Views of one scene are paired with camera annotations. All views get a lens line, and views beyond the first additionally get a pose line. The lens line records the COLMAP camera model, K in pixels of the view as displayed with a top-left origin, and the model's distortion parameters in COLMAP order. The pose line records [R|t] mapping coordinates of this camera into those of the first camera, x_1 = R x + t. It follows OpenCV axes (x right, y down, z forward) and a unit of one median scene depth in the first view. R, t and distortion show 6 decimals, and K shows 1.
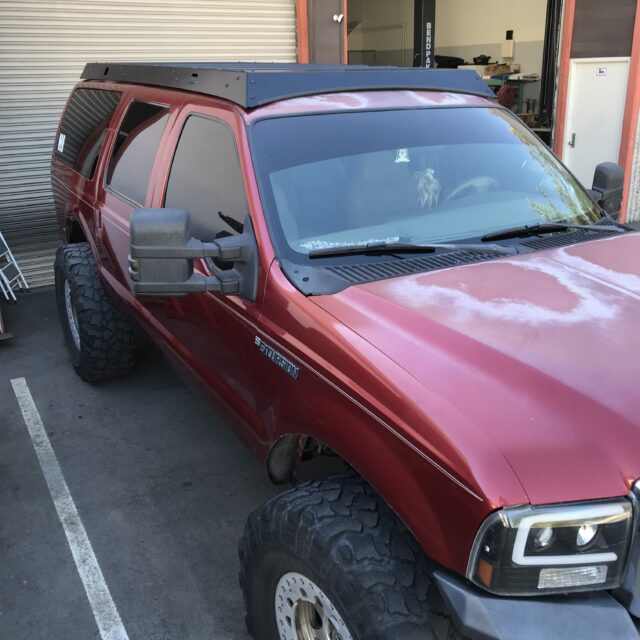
lens RADIAL K [[695.9, 0, 320.3], [0, 695.9, 319.7], [0, 0, 1]] dist [0.007797, 0.000000]
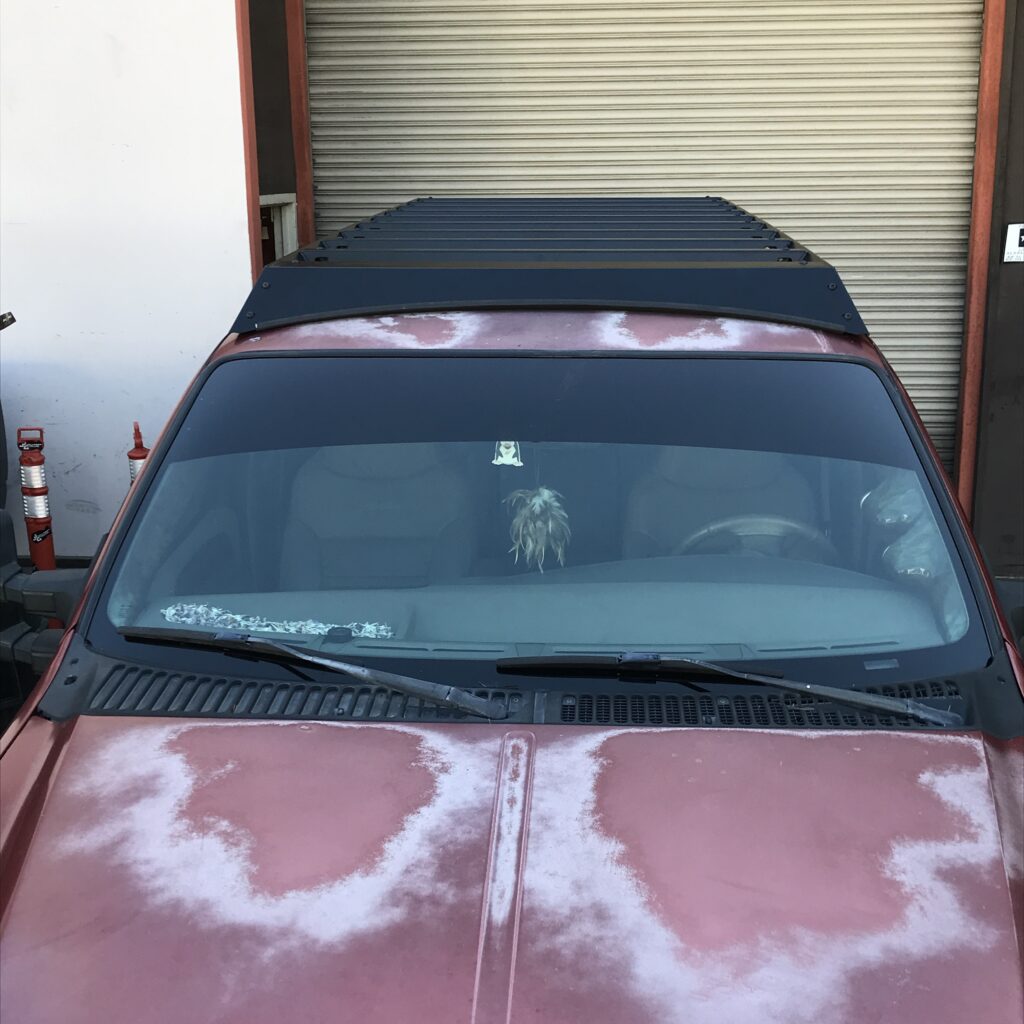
lens RADIAL K [[1356.1, 0, 535.5], [0, 1356.1, 497.0], [0, 0, 1]] dist [0.054119, 0.000000]
pose [[0.839546, 0.143074, -0.524111, 0.780264], [-0.192556, 0.980437, -0.040802, -0.215980], [0.508020, 0.135175, 0.850672, 0.287173]]
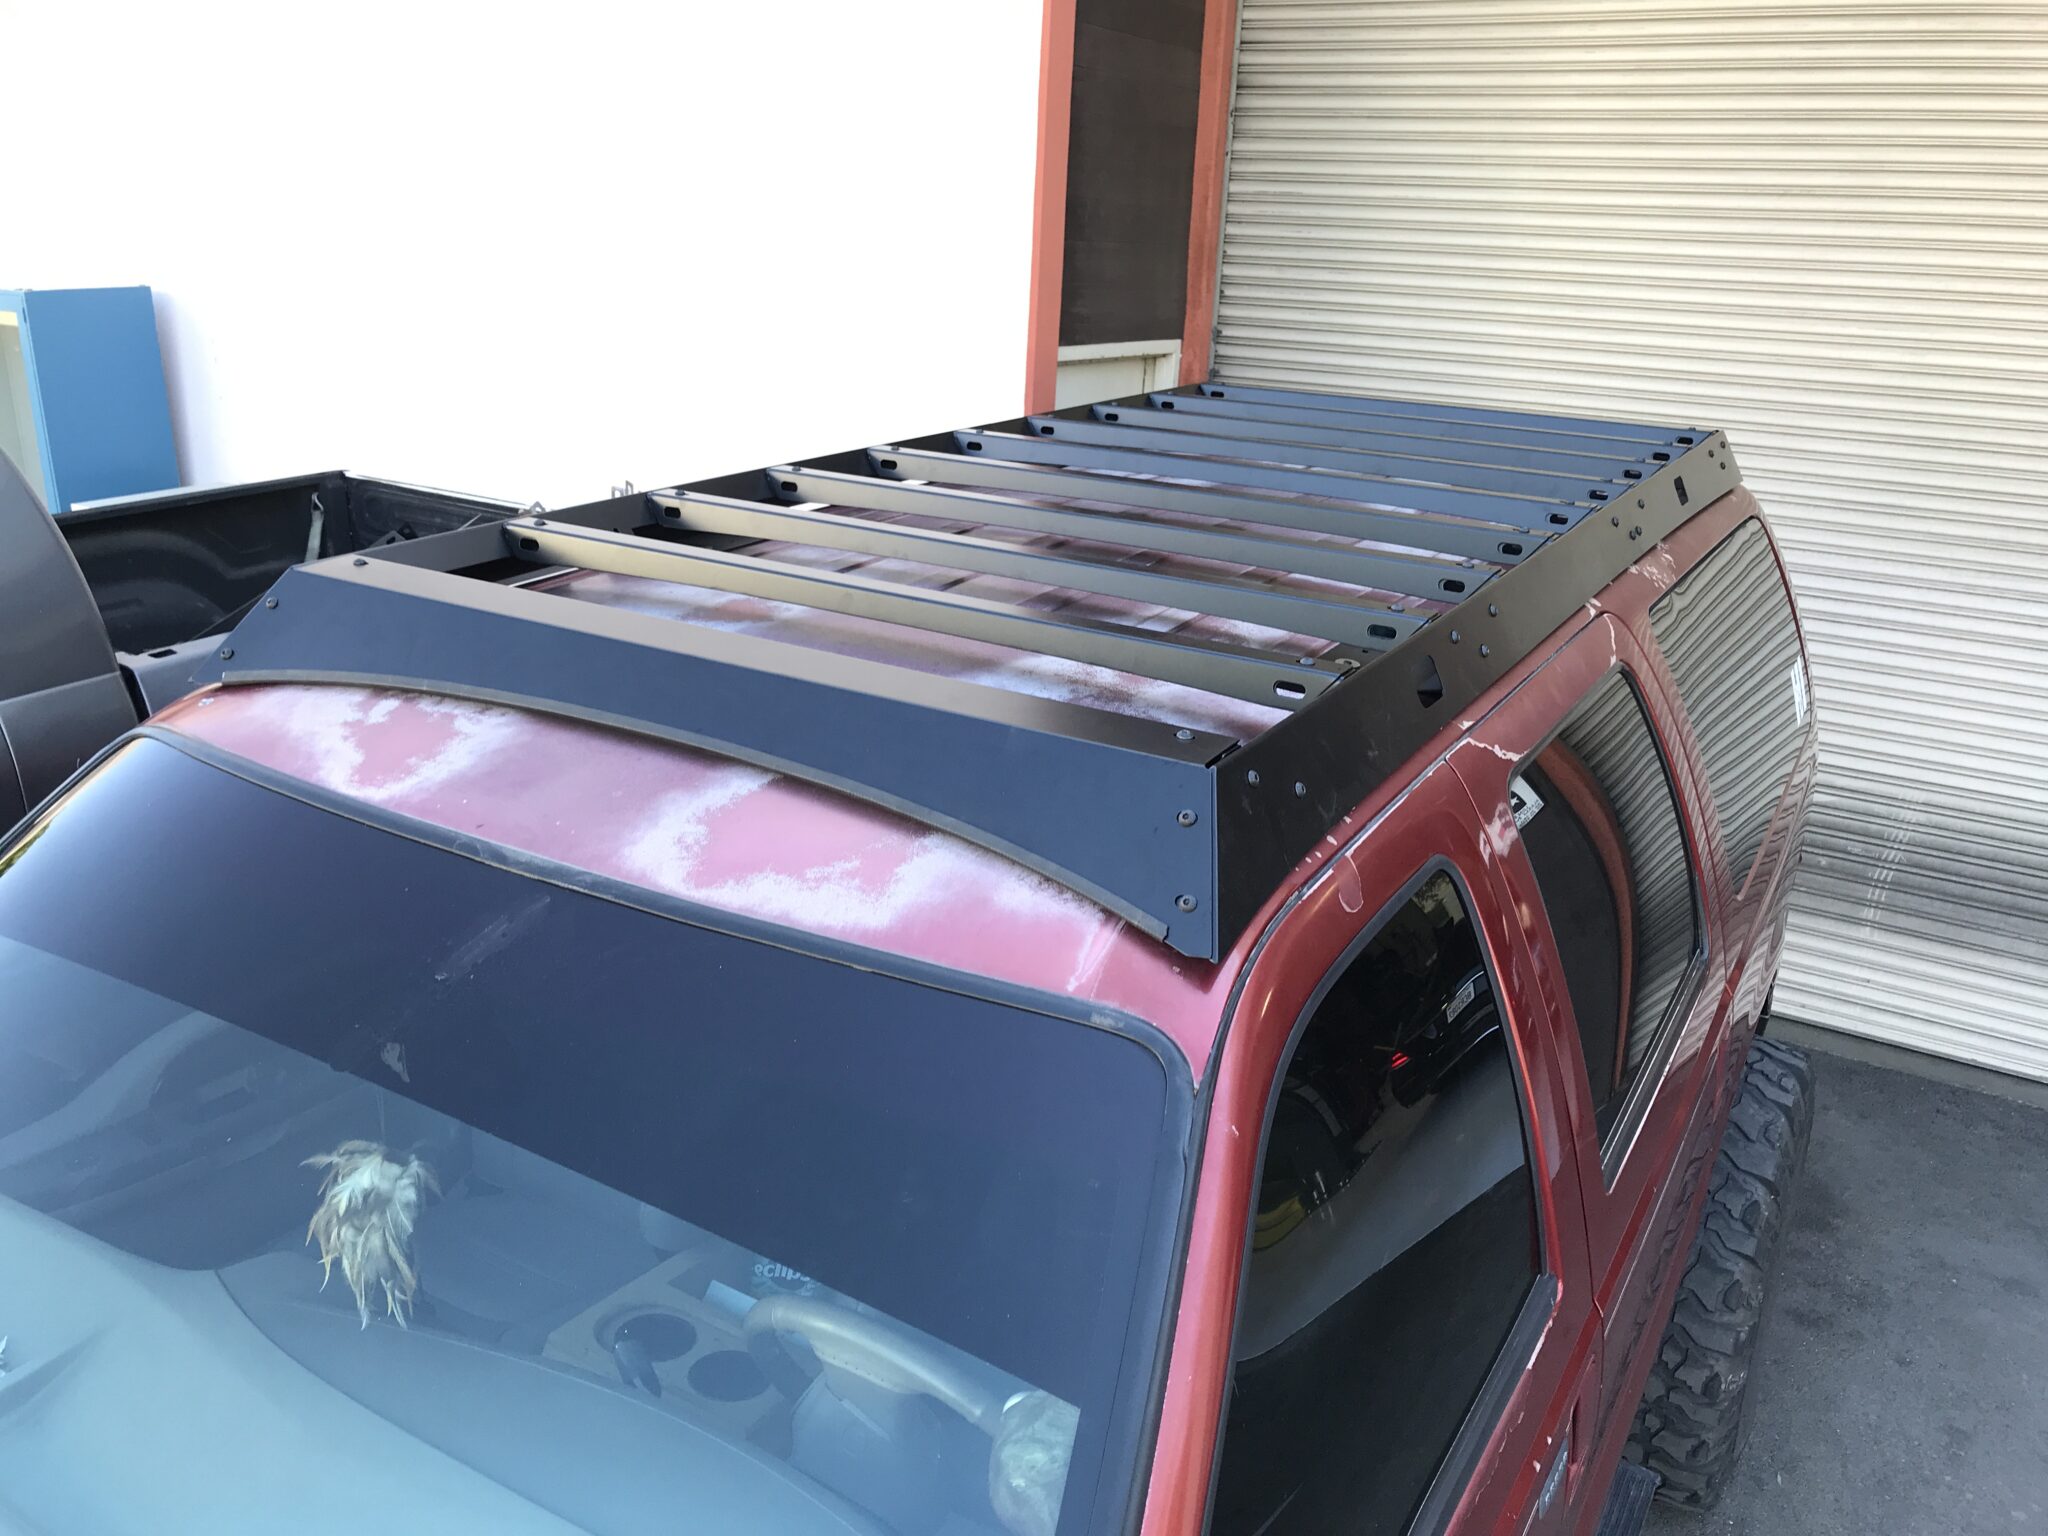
lens RADIAL K [[1670.3, 0, 1019.5], [0, 1670.3, 759.7], [0, 0, 1]] dist [0.025523, -0.028456]
pose [[0.487893, 0.306439, -0.817347, 0.797333], [-0.348103, 0.926981, 0.139753, -0.590693], [0.800490, 0.216337, 0.558940, 1.052010]]
